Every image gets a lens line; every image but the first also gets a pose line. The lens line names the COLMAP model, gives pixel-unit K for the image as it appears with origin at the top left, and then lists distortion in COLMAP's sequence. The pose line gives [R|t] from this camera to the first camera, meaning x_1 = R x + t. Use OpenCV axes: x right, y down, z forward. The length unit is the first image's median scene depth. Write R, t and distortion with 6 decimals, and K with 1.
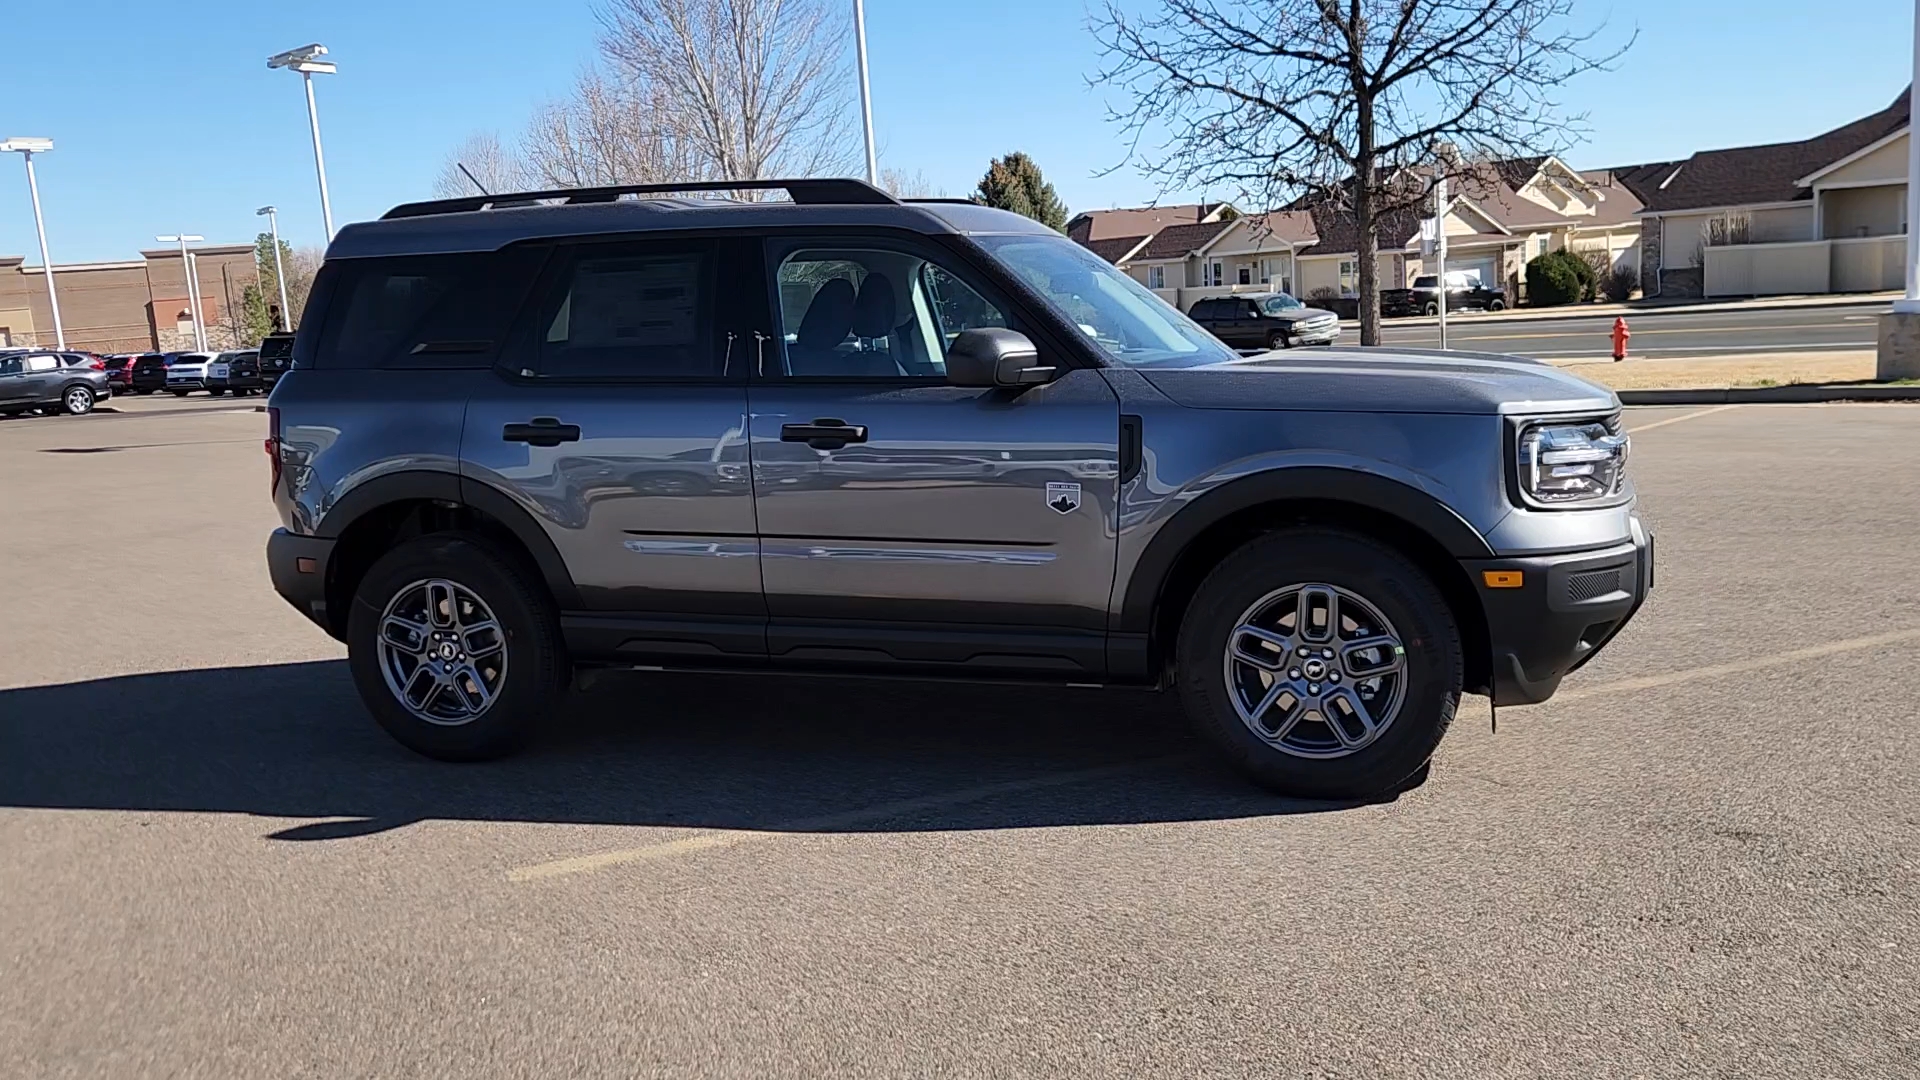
lens RADIAL K [[1628.1, 0, 947.4], [0, 1628.1, 539.1], [0, 0, 1]] dist [0.039150, -0.027746]
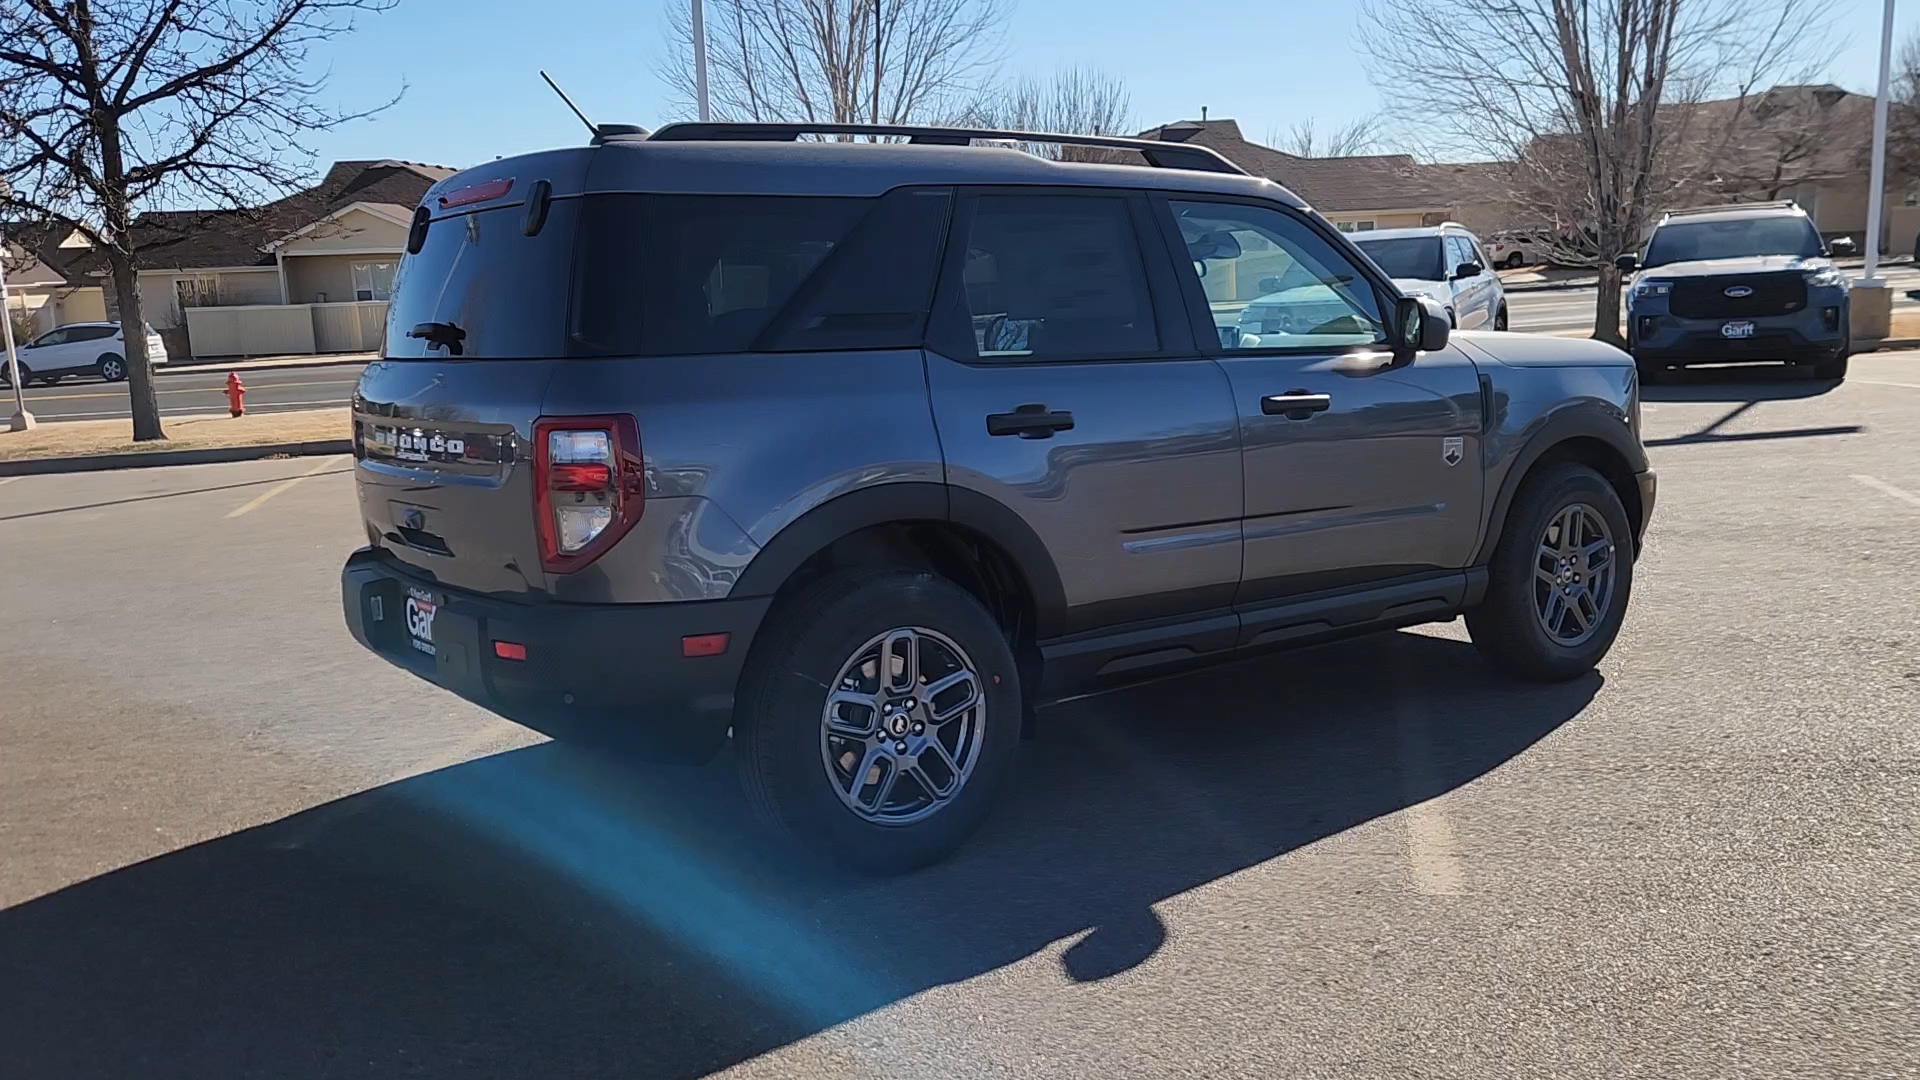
lens RADIAL K [[1628.1, 0, 947.2], [0, 1628.1, 545.5], [0, 0, 1]] dist [0.039150, -0.027746]
pose [[0.583546, -0.097119, 0.806252, -0.889640], [0.127280, 0.991491, 0.027310, -0.030808], [-0.802044, 0.086683, 0.590942, 0.535828]]
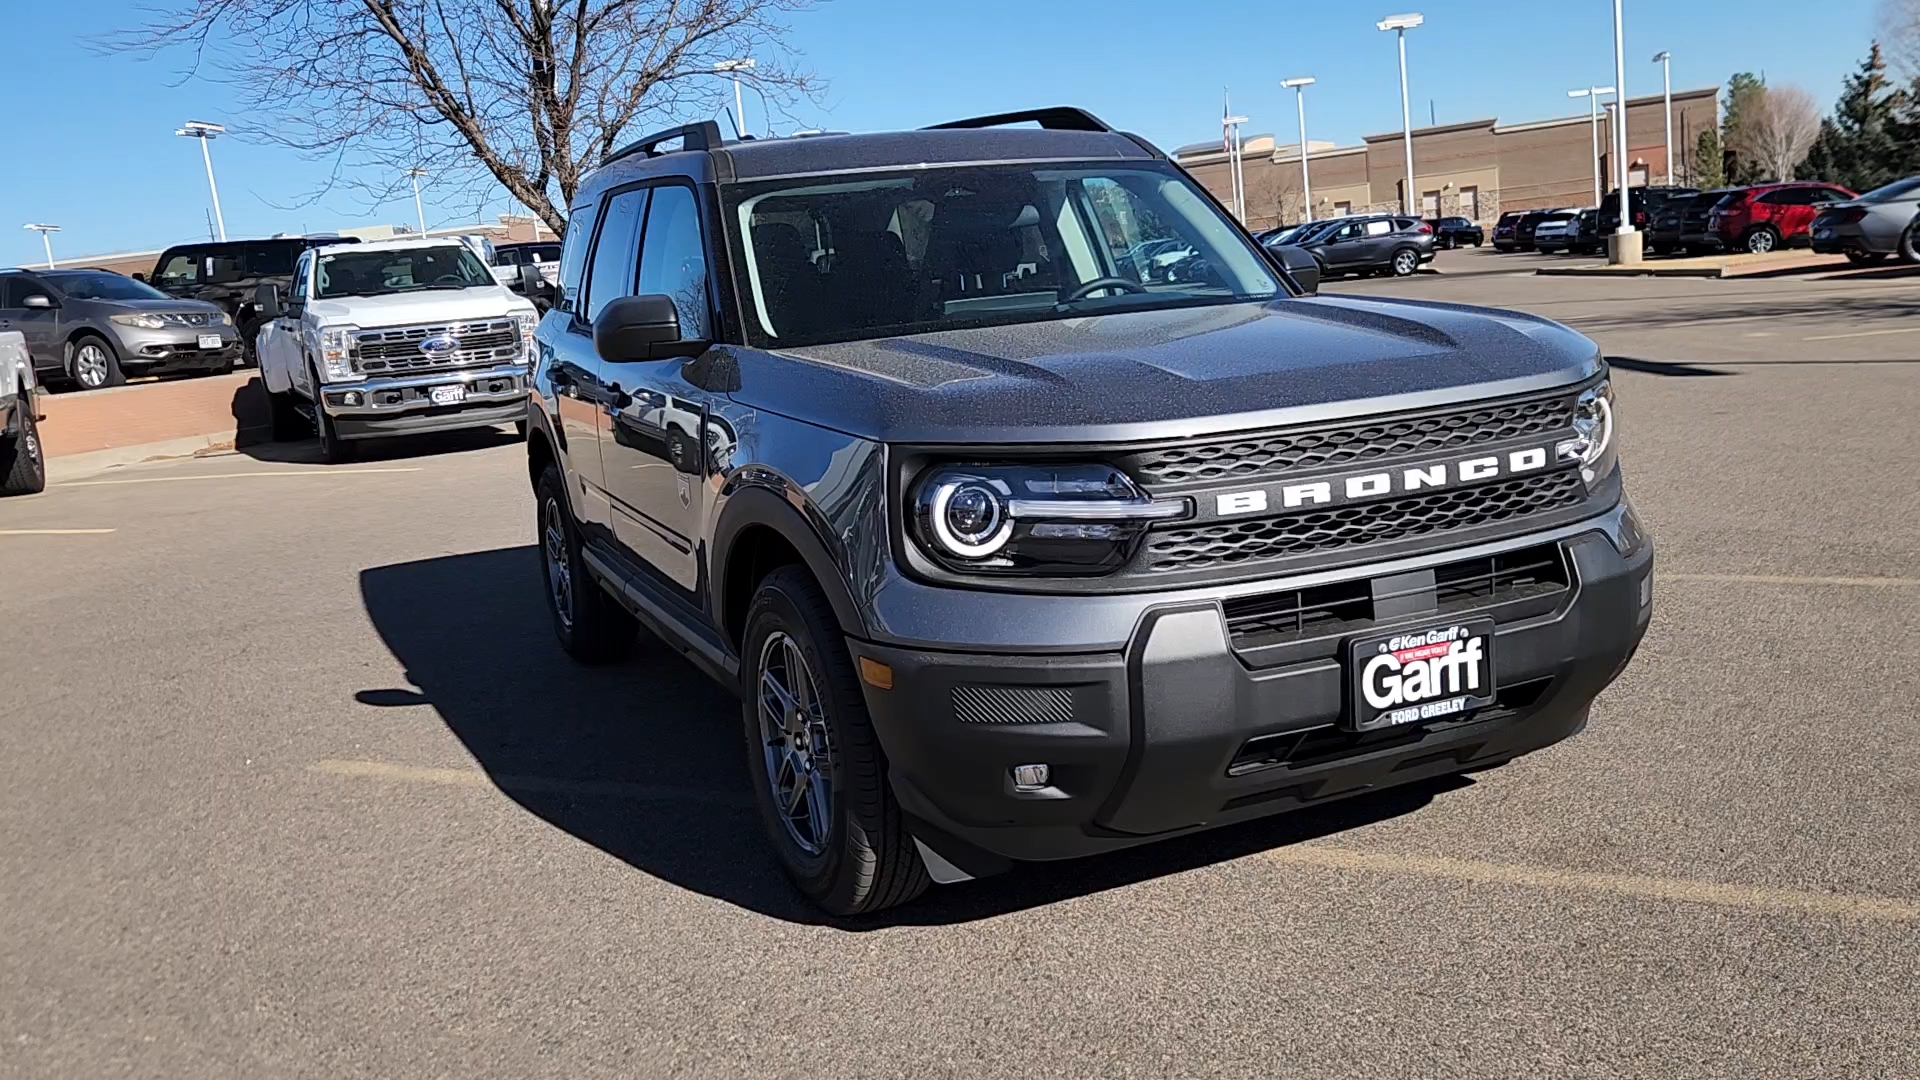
lens RADIAL K [[1628.1, 0, 948.6], [0, 1628.1, 548.8], [0, 0, 1]] dist [0.039150, -0.027746]
pose [[0.662246, 0.129895, -0.737941, 0.705847], [-0.058079, 0.990795, 0.122282, -0.094836], [0.747032, -0.038122, 0.663694, 0.445127]]
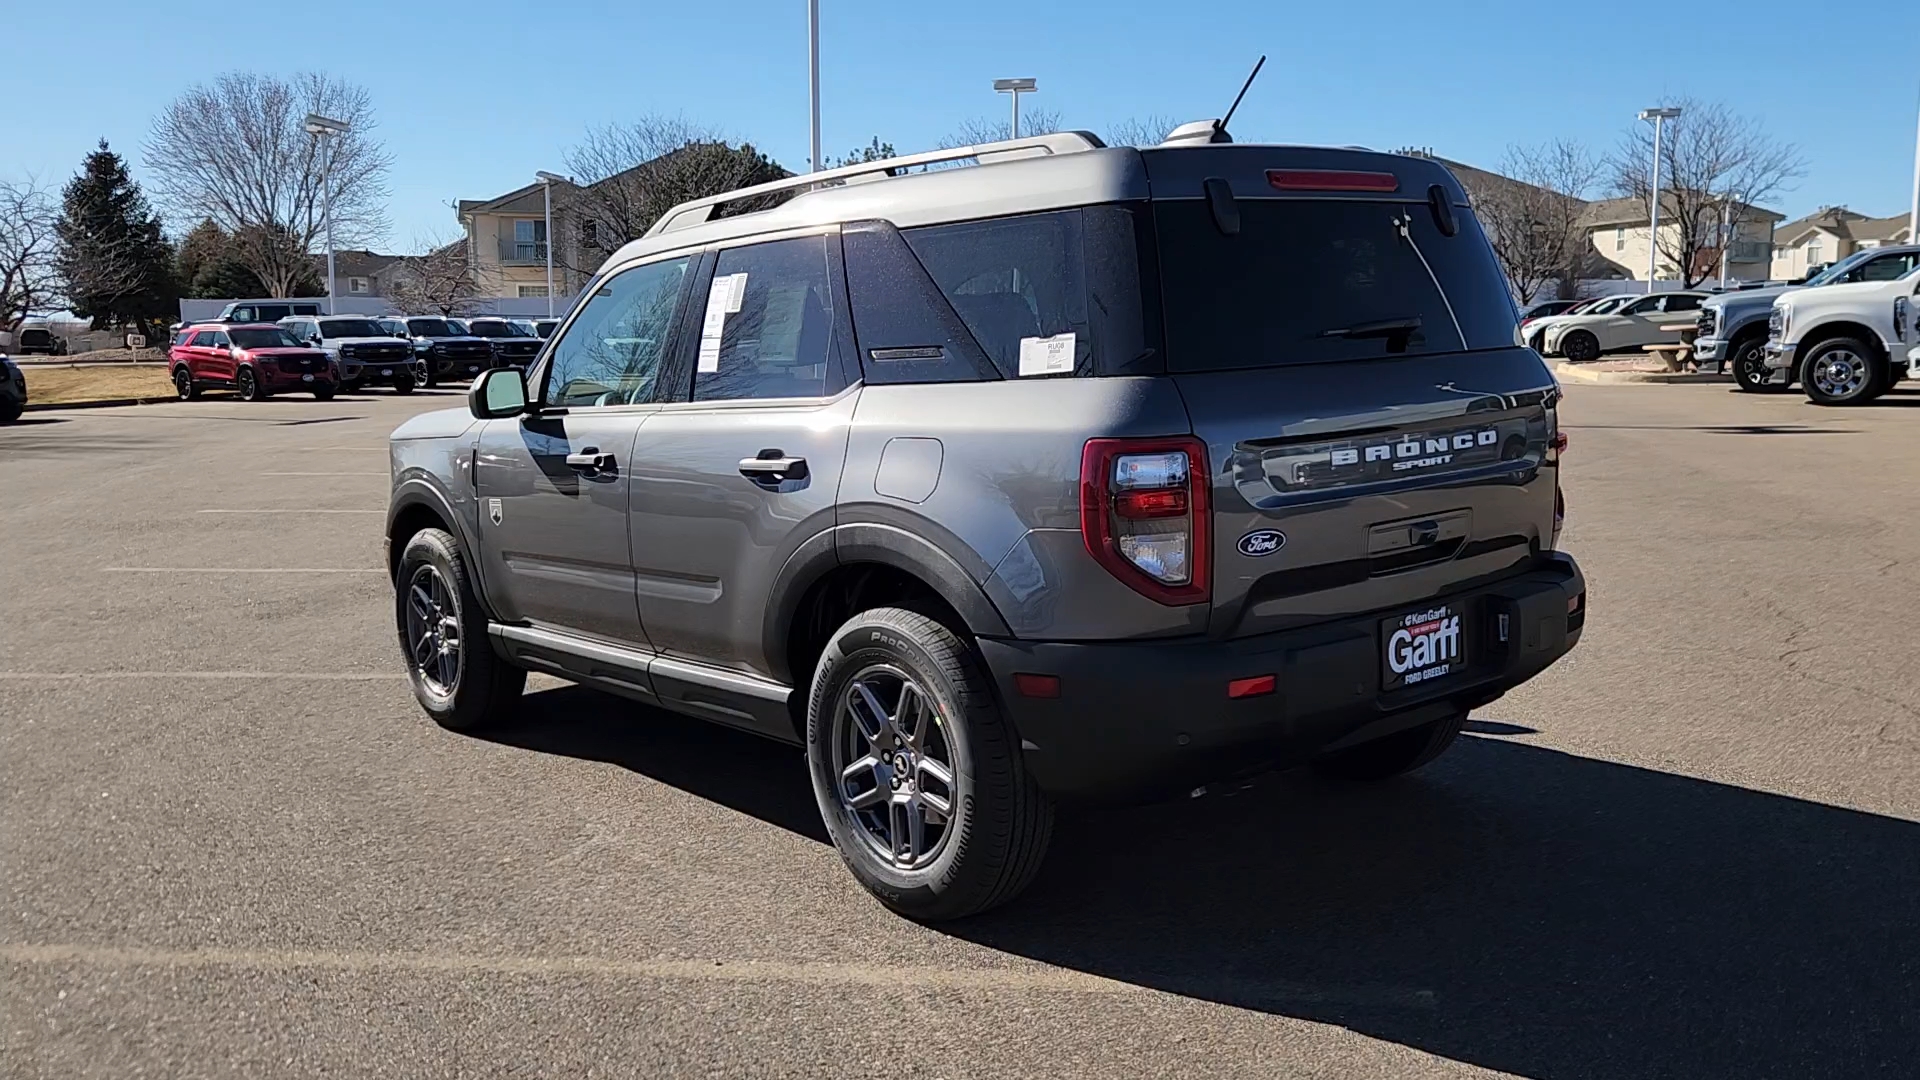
lens RADIAL K [[1628.1, 0, 947.9], [0, 1628.1, 541.4], [0, 0, 1]] dist [0.039150, -0.027746]
pose [[-0.833876, 0.006998, 0.551908, -0.625497], [0.153061, 0.963636, 0.219040, -0.235574], [-0.530305, 0.267127, -0.804624, 1.871439]]
